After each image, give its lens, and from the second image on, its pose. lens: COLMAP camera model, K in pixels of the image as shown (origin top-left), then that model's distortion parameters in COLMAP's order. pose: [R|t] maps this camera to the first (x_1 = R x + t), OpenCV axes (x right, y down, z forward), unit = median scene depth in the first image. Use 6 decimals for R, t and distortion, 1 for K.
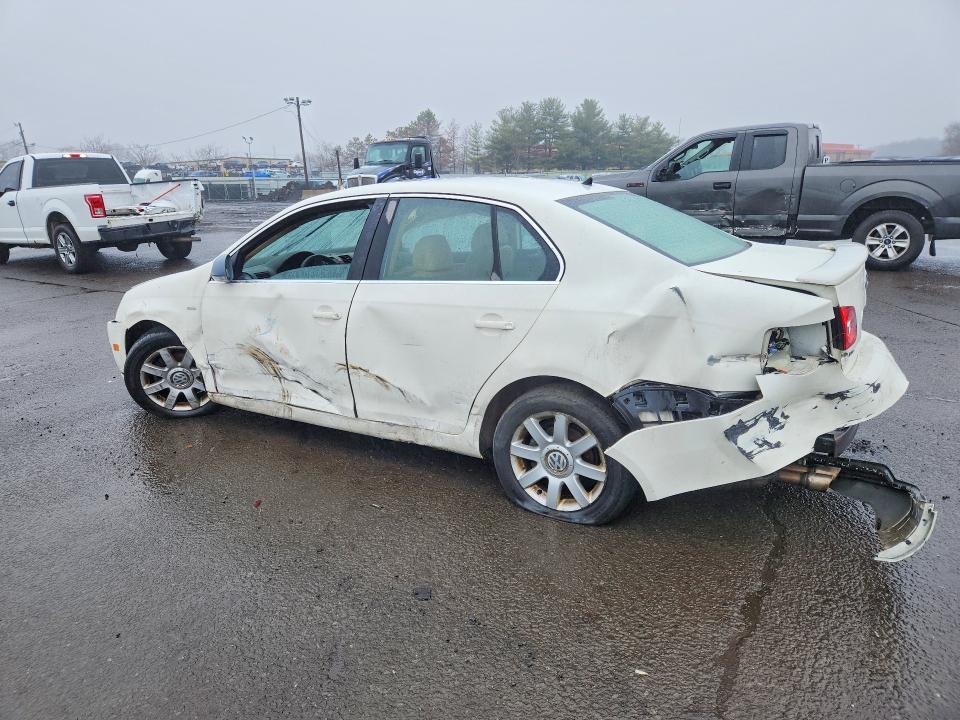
lens RADIAL K [[682.0, 0, 476.0], [0, 682.0, 360.0], [0, 0, 1]] dist [0.124400, -0.122812]
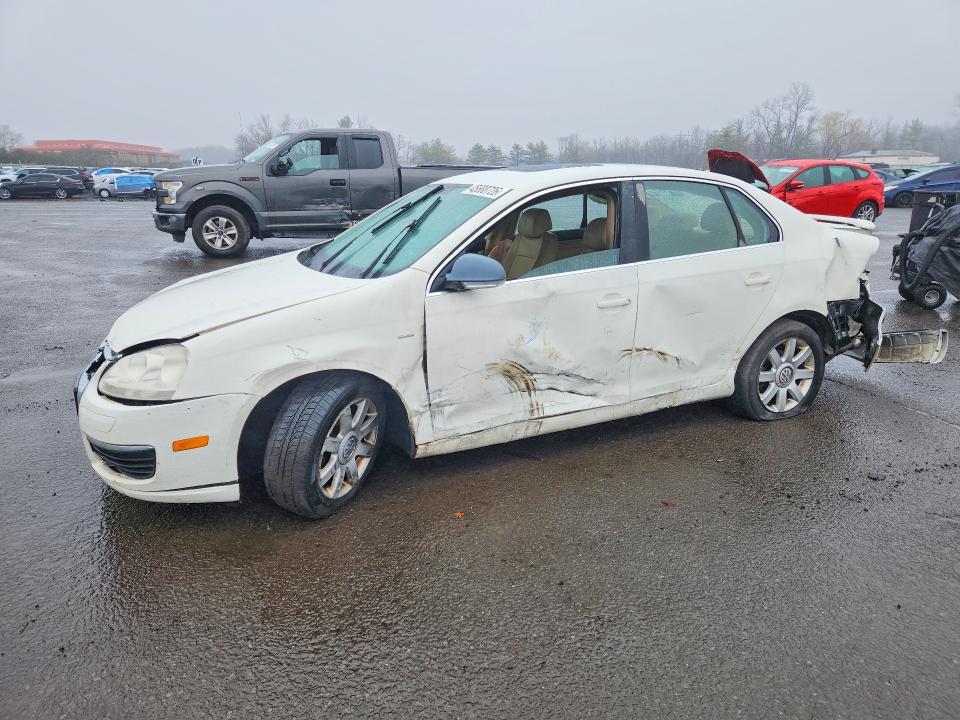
lens RADIAL K [[682.0, 0, 476.0], [0, 682.0, 360.0], [0, 0, 1]] dist [0.124400, -0.122812]
pose [[0.507879, -0.199700, 0.837961, -1.055175], [0.202588, 0.973164, 0.109134, -0.122100], [-0.837268, 0.114334, 0.534706, 0.608656]]
